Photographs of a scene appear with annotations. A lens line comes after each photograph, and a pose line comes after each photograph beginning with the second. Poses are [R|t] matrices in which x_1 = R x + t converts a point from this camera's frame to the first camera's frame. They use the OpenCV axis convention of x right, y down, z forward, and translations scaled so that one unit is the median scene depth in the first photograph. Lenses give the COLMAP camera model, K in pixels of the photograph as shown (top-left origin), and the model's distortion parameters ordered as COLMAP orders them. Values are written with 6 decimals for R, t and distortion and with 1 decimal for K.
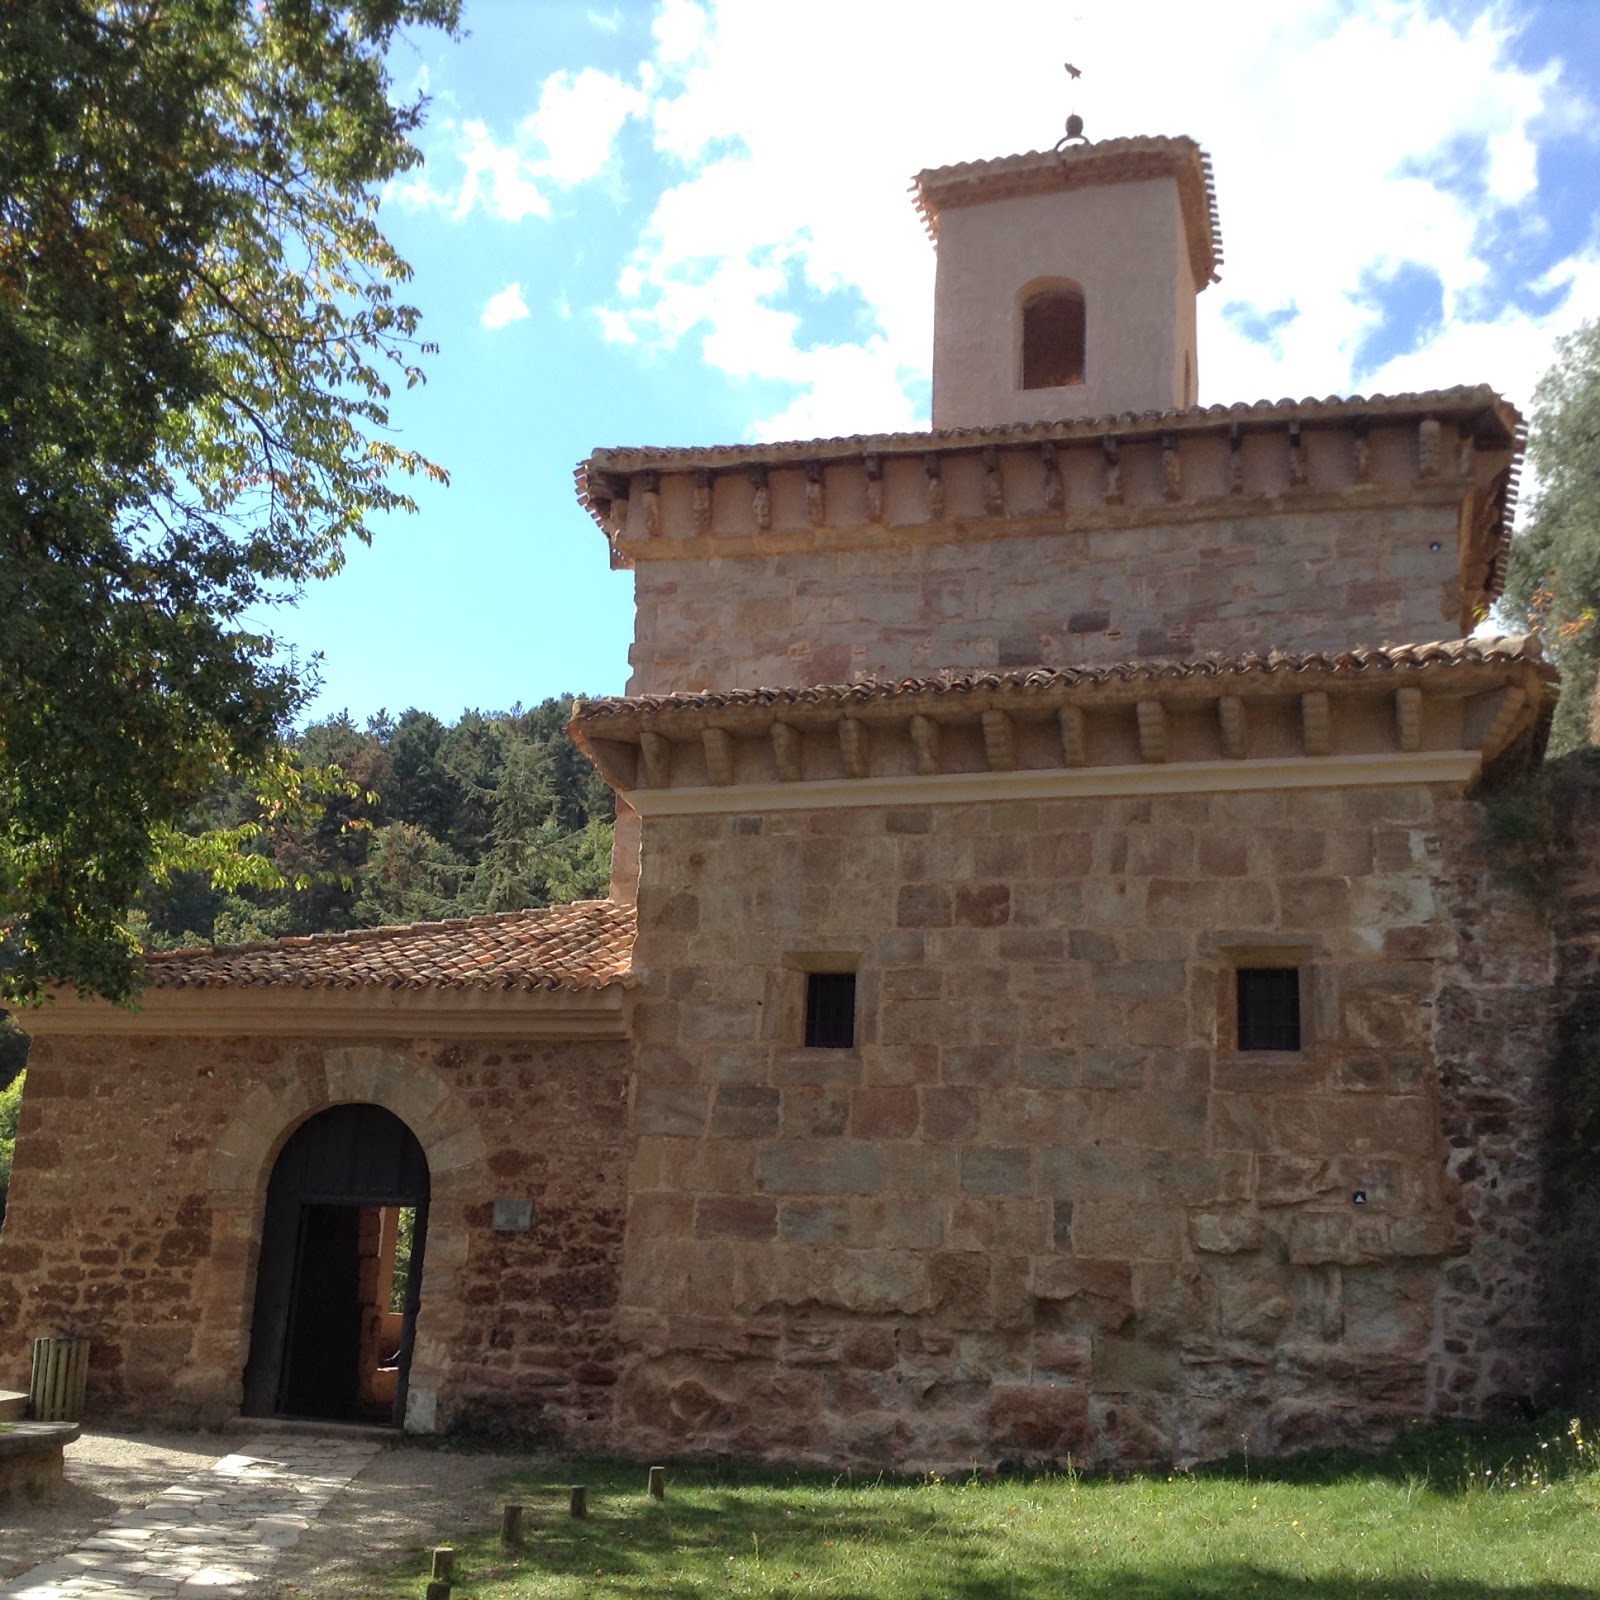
lens RADIAL K [[1867.5, 0, 792.1], [0, 1867.5, 817.3], [0, 0, 1]] dist [0.145104, -0.320095]
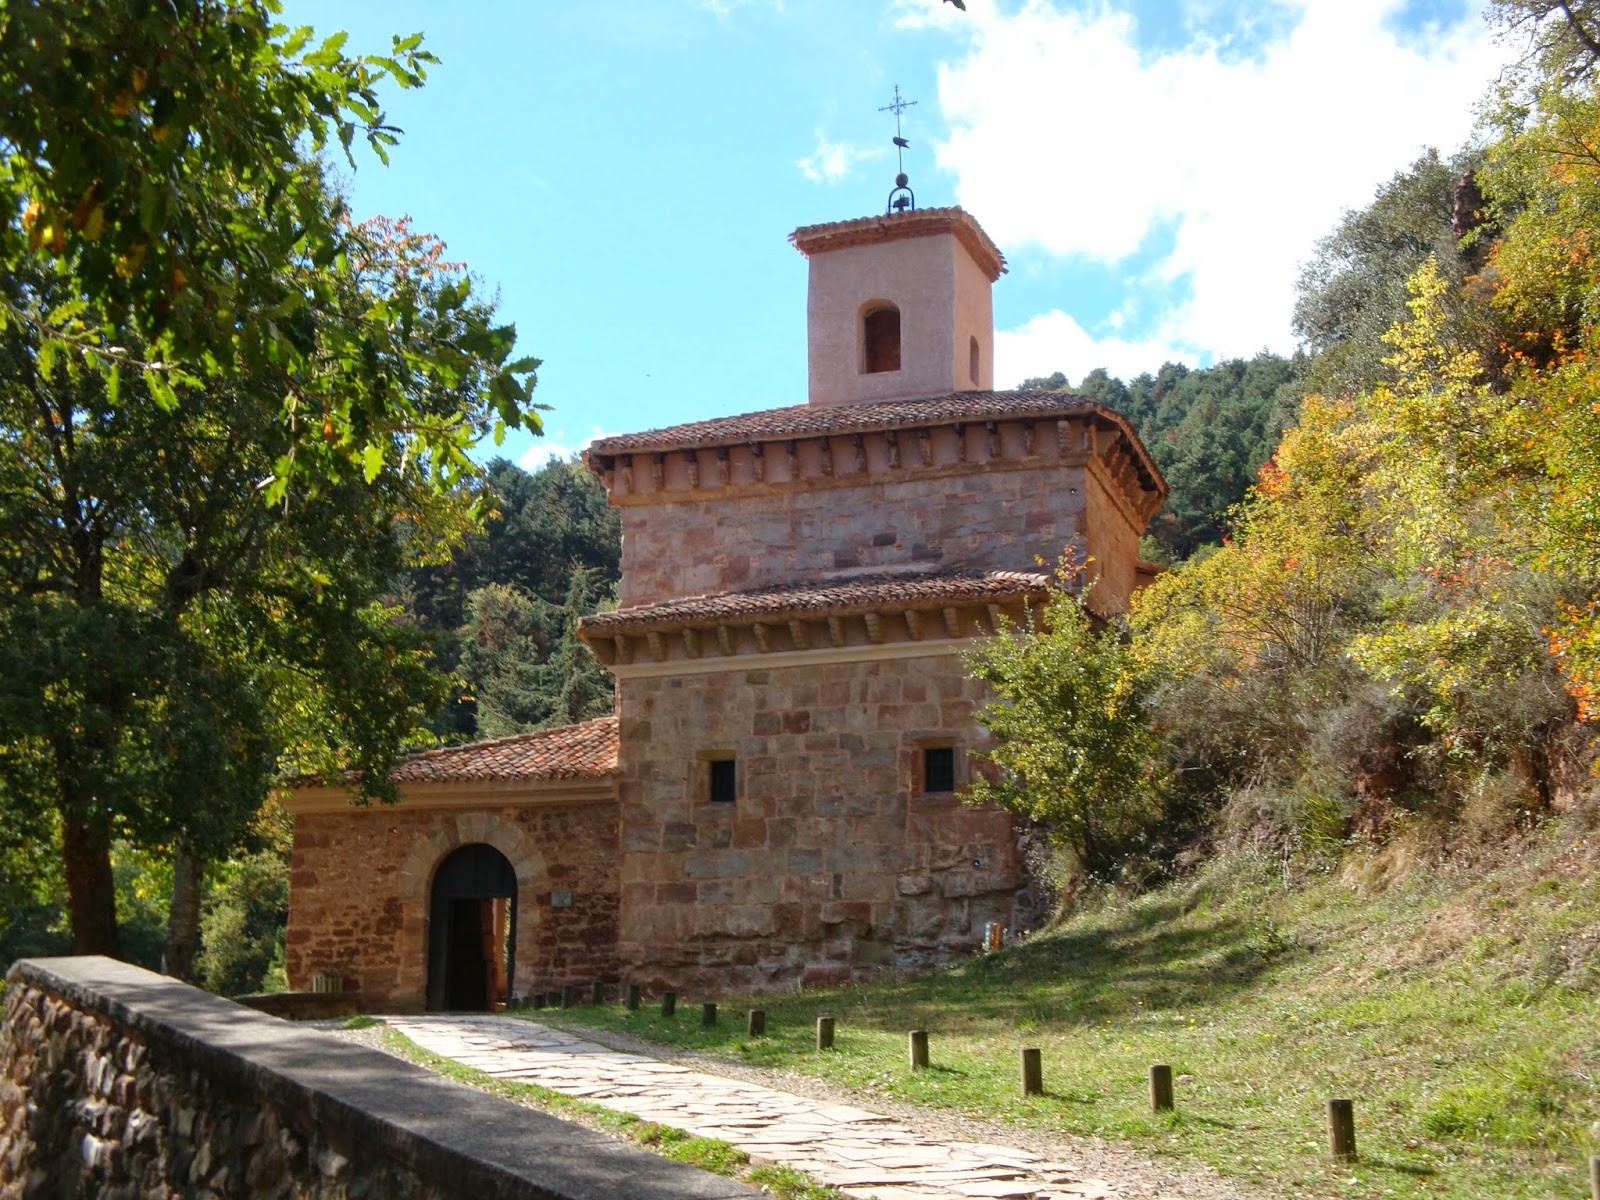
lens RADIAL K [[1990.9, 0, 800.0], [0, 1990.9, 600.0], [0, 0, 1]] dist [0.017139, 0.021921]
pose [[0.996901, -0.056882, -0.054339, 0.214609], [0.058565, 0.997836, 0.029898, -0.131156], [0.052520, -0.032988, 0.998075, -0.963207]]
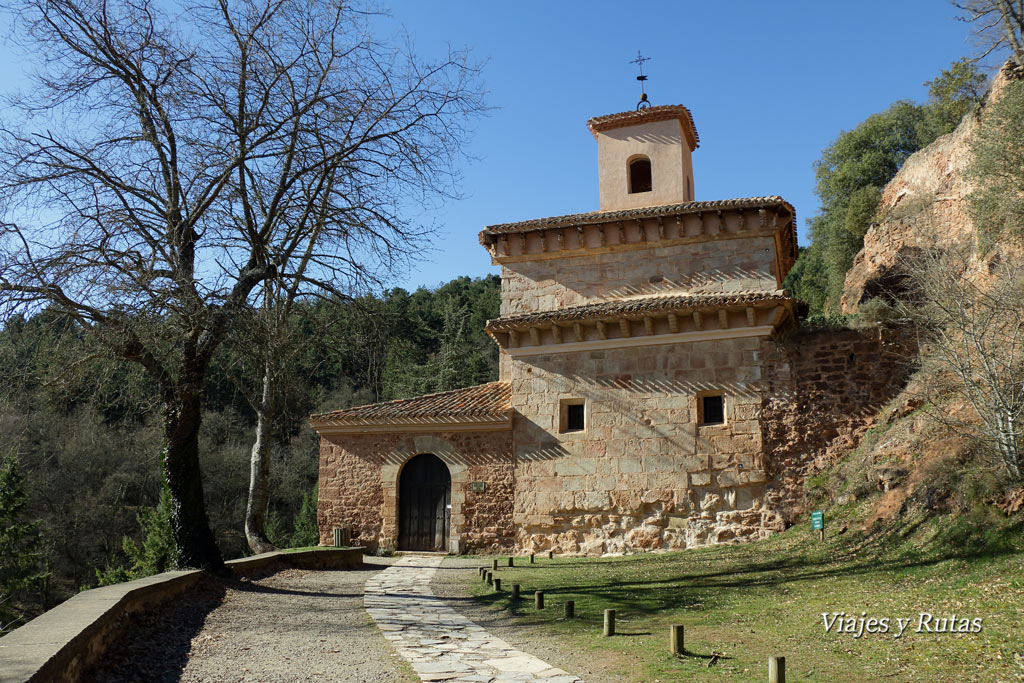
lens RADIAL K [[809.6, 0, 512.0], [0, 809.6, 341.5], [0, 0, 1]] dist [-0.153432, 0.001544]
pose [[0.996616, -0.057329, -0.058911, 0.000935], [0.058691, 0.998041, 0.021651, -0.057052], [0.057555, -0.025035, 0.998028, -0.337417]]
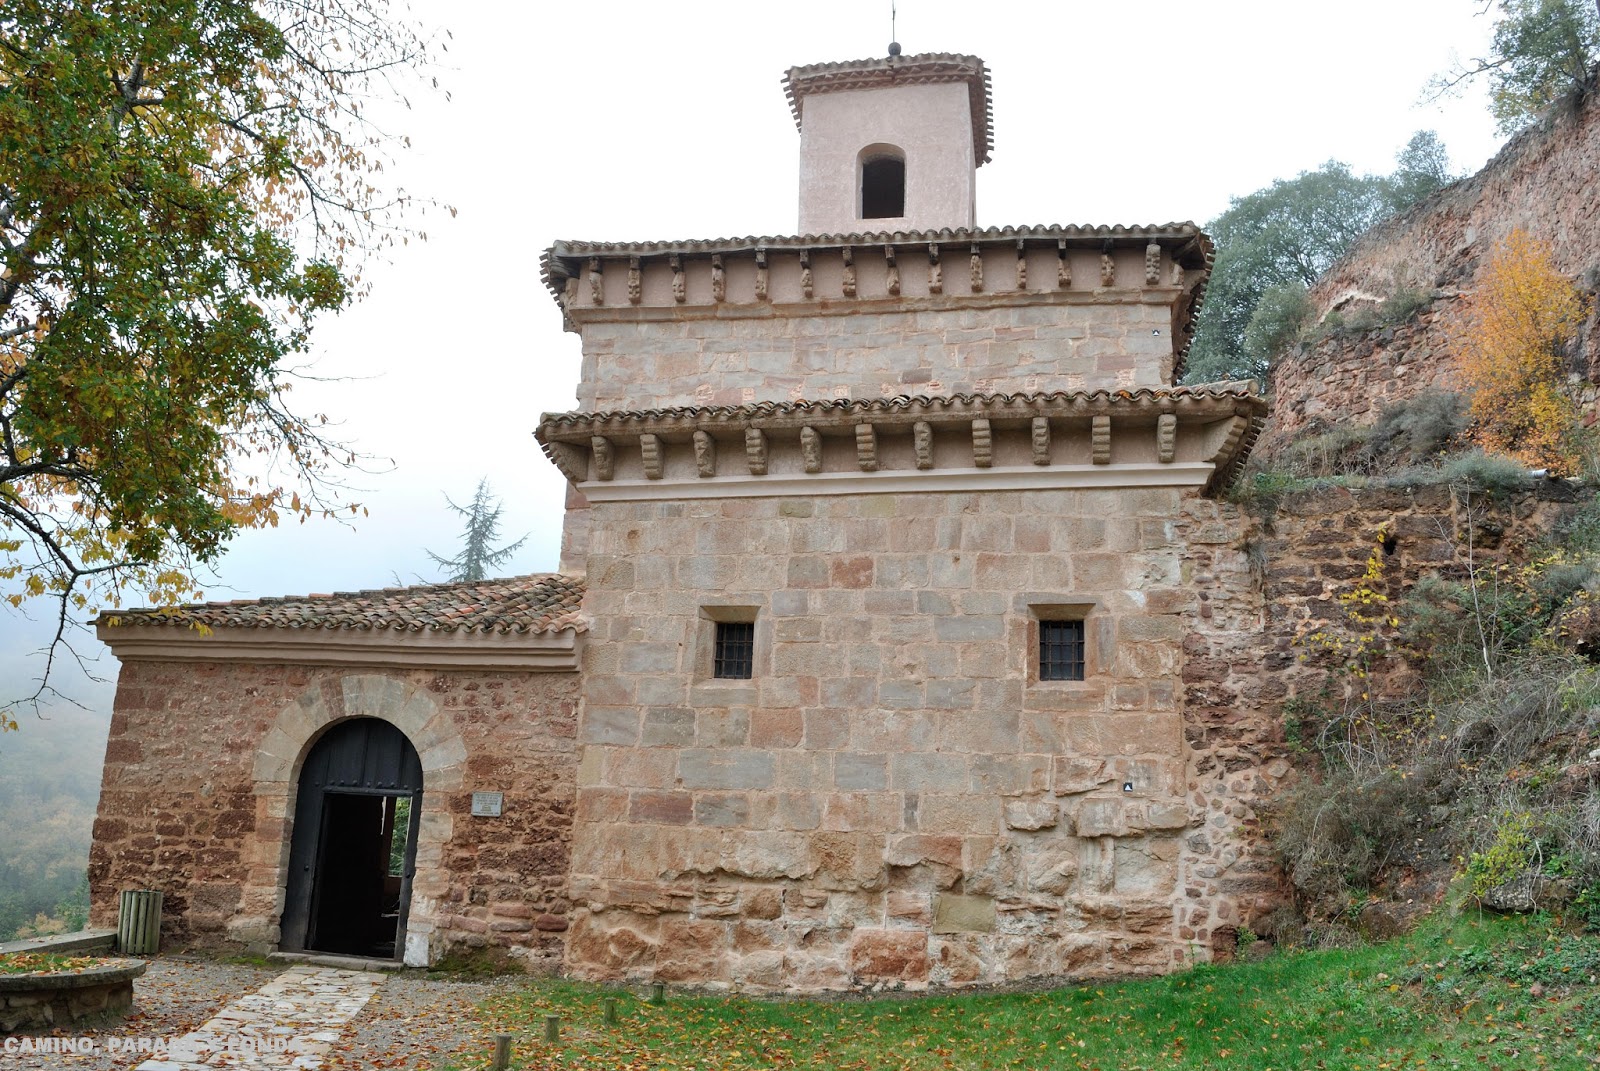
lens RADIAL K [[1237.8, 0, 800.0], [0, 1237.8, 535.5], [0, 0, 1]] dist [-0.084733, 0.005453]
pose [[0.993362, 0.021340, 0.113035, -0.033436], [-0.020263, 0.999738, -0.010665, 0.030114], [-0.113233, 0.008304, 0.993534, 0.131248]]
